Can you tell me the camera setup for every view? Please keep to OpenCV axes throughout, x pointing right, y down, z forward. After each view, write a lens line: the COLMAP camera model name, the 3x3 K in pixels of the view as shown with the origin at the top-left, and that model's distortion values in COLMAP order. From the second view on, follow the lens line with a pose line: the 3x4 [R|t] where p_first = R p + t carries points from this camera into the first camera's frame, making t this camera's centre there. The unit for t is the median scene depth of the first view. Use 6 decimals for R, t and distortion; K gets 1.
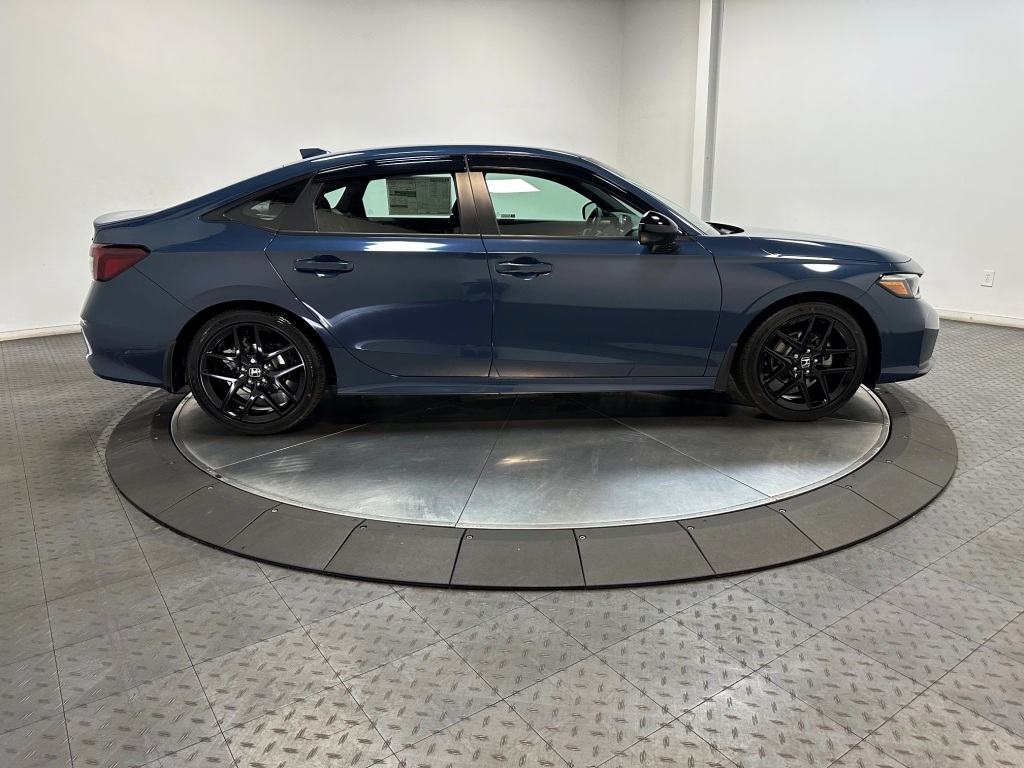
lens RADIAL K [[711.6, 0, 511.2], [0, 711.6, 388.4], [0, 0, 1]] dist [-0.030464, -0.005335]
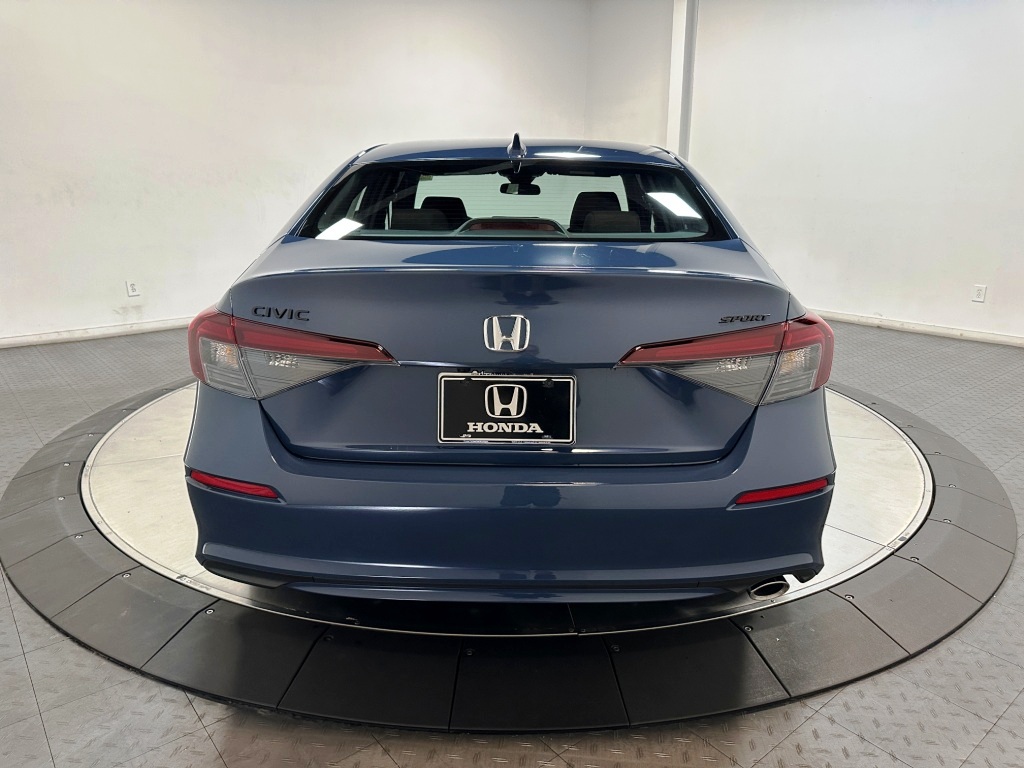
lens RADIAL K [[711.6, 0, 520.6], [0, 711.6, 380.5], [0, 0, 1]] dist [-0.030464, -0.005335]
pose [[0.996470, -0.004188, 0.083843, -0.067177], [0.004950, 0.999948, -0.008887, -0.076329], [-0.083802, 0.009270, 0.996439, 0.224210]]
